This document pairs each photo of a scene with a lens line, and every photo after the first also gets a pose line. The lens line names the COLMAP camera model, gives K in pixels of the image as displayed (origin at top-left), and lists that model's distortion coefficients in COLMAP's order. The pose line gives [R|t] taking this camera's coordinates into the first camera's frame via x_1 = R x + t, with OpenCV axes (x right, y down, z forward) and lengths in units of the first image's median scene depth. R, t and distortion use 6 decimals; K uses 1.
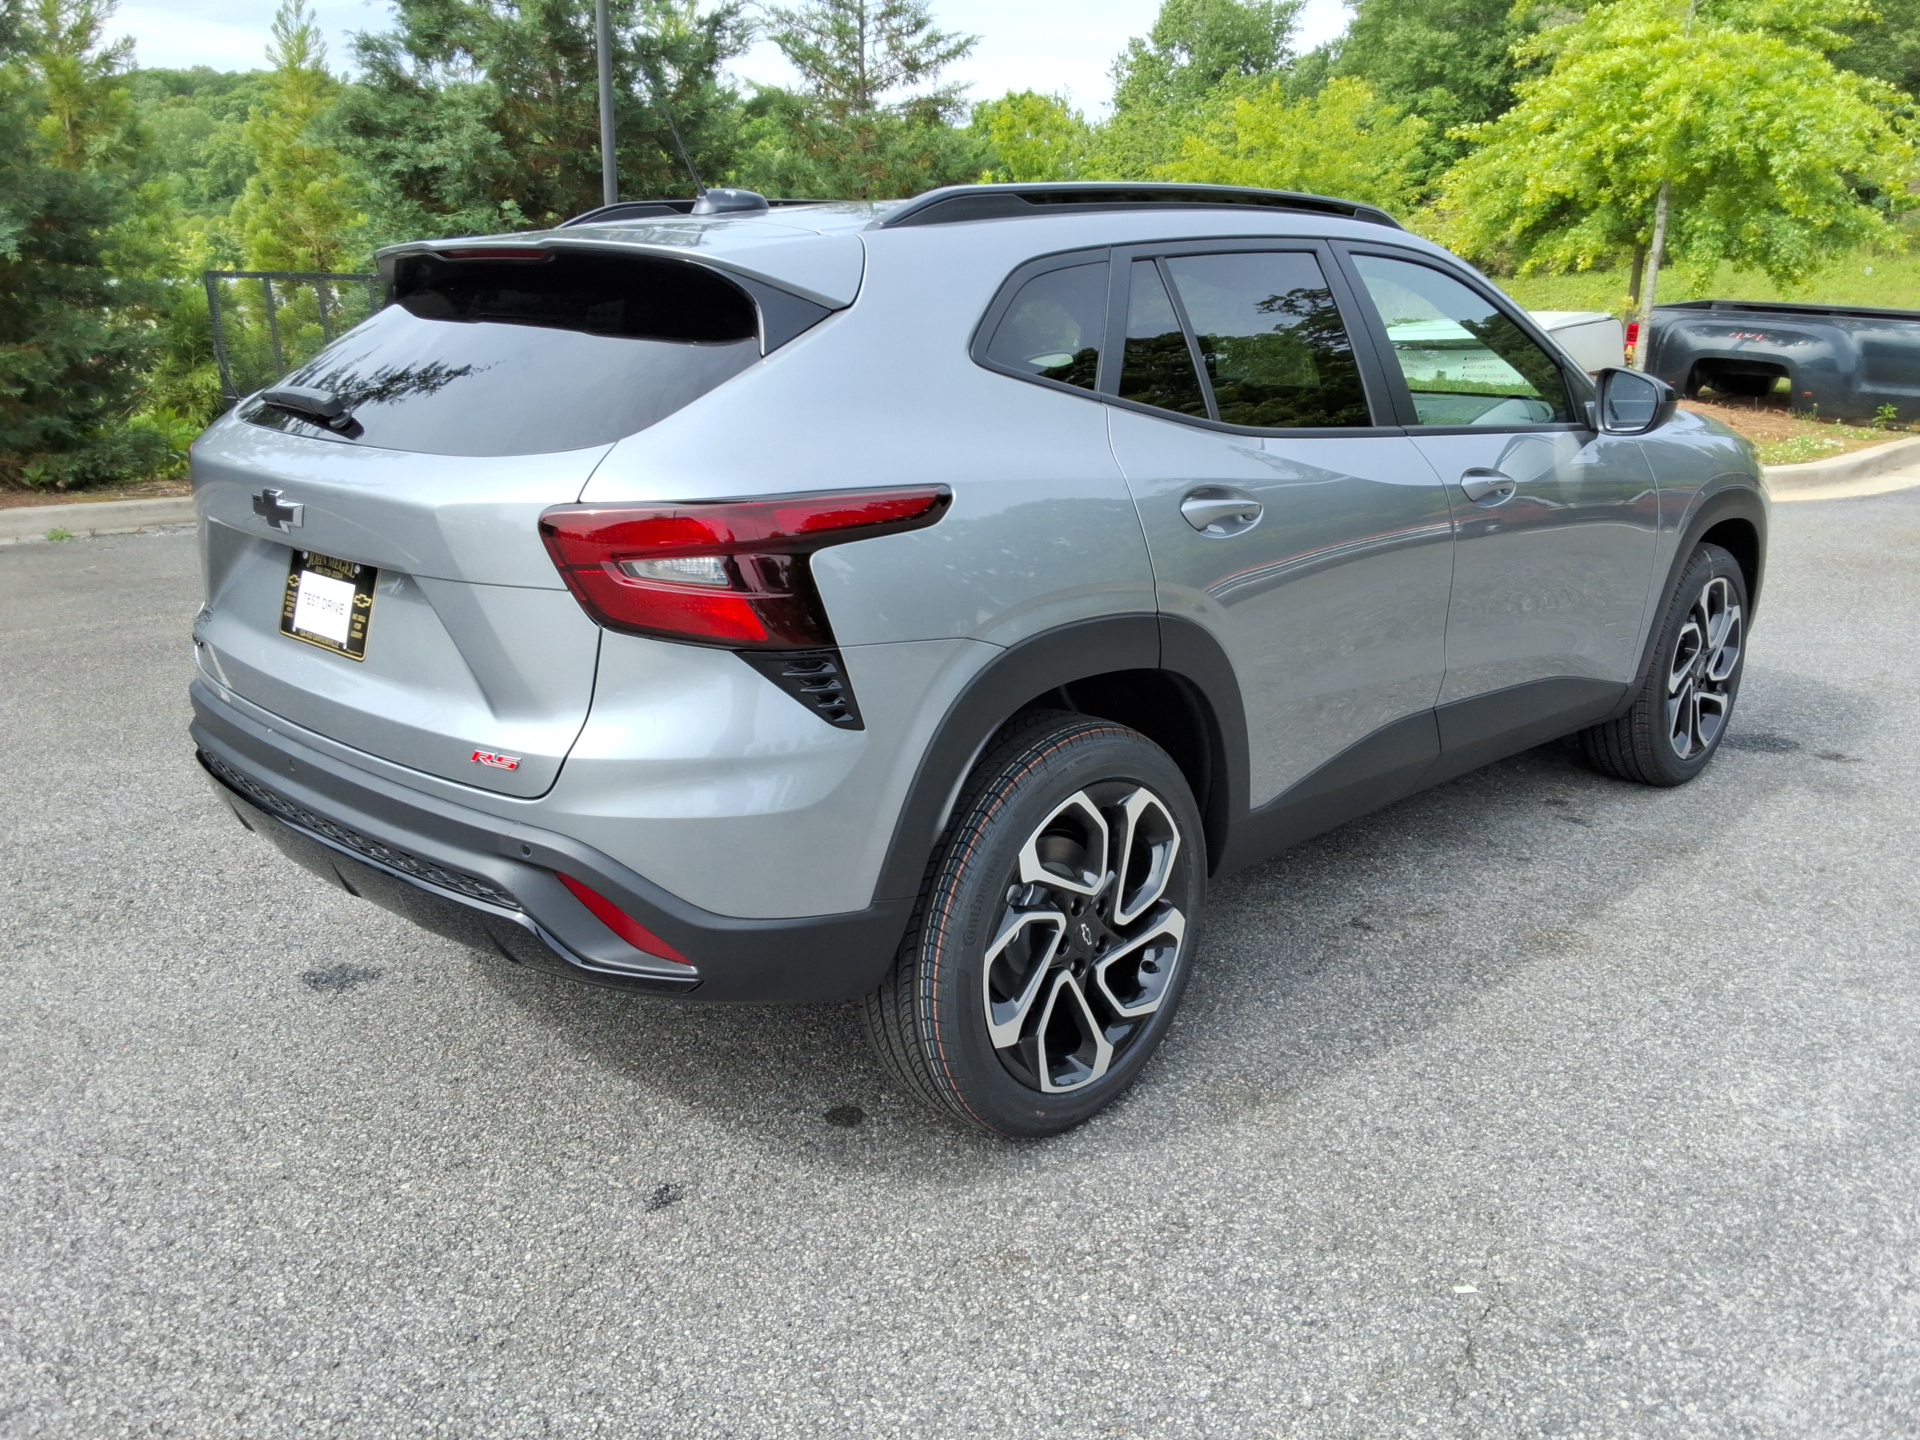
lens RADIAL K [[1541.7, 0, 967.3], [0, 1541.7, 704.6], [0, 0, 1]] dist [0.145236, -0.245627]
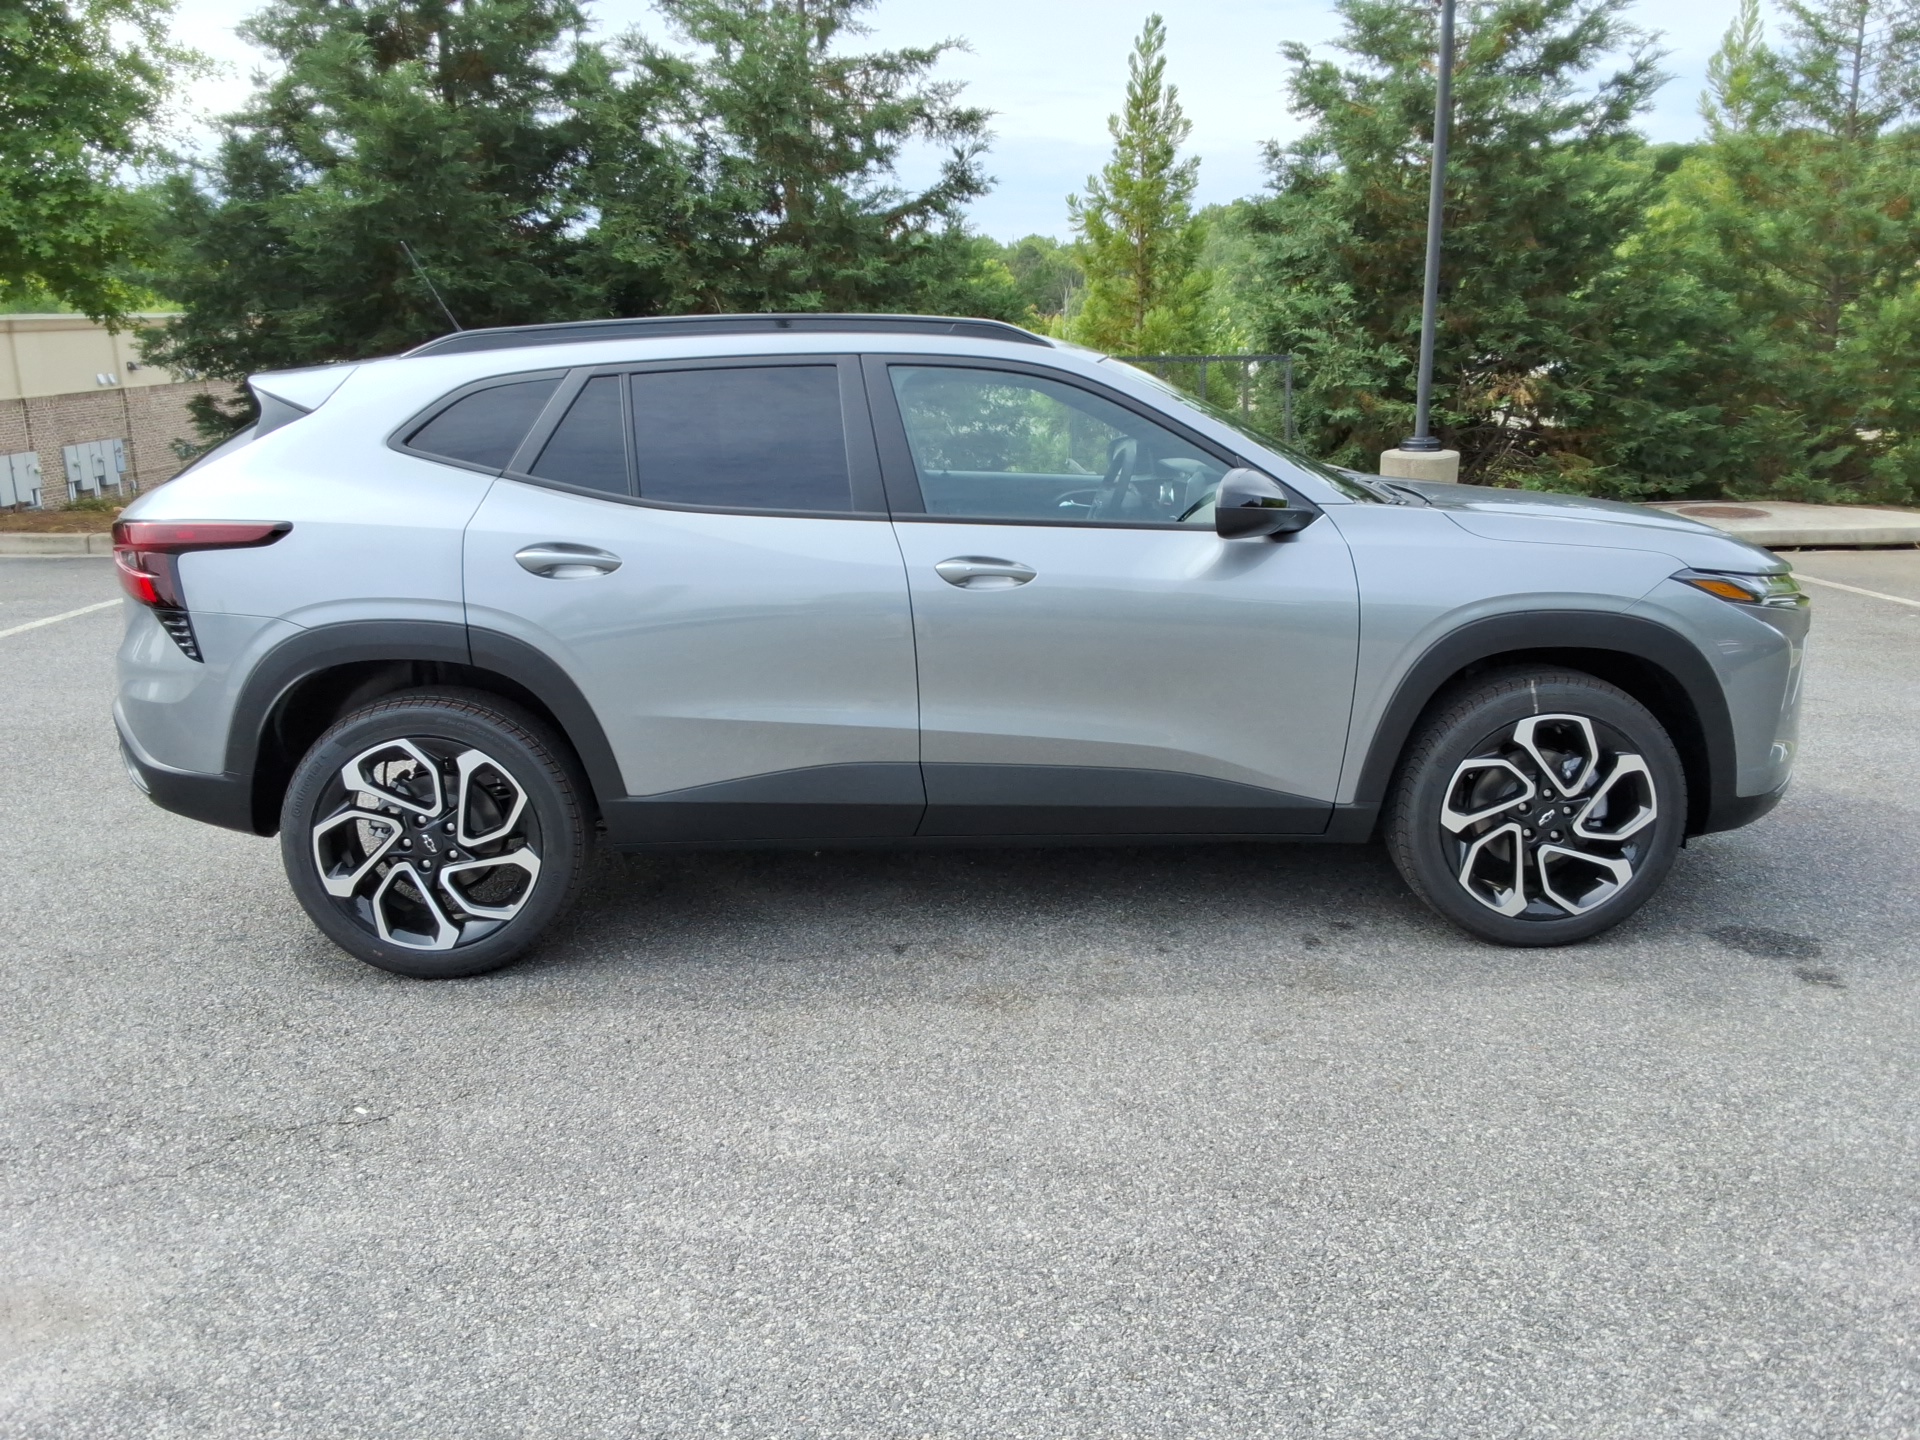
lens RADIAL K [[1541.7, 0, 967.3], [0, 1541.7, 704.6], [0, 0, 1]] dist [0.145236, -0.245627]
pose [[0.727812, 0.135798, -0.672197, 1.419375], [-0.160167, 0.986749, 0.025926, -0.097814], [0.666811, 0.088794, 0.739918, 0.253684]]
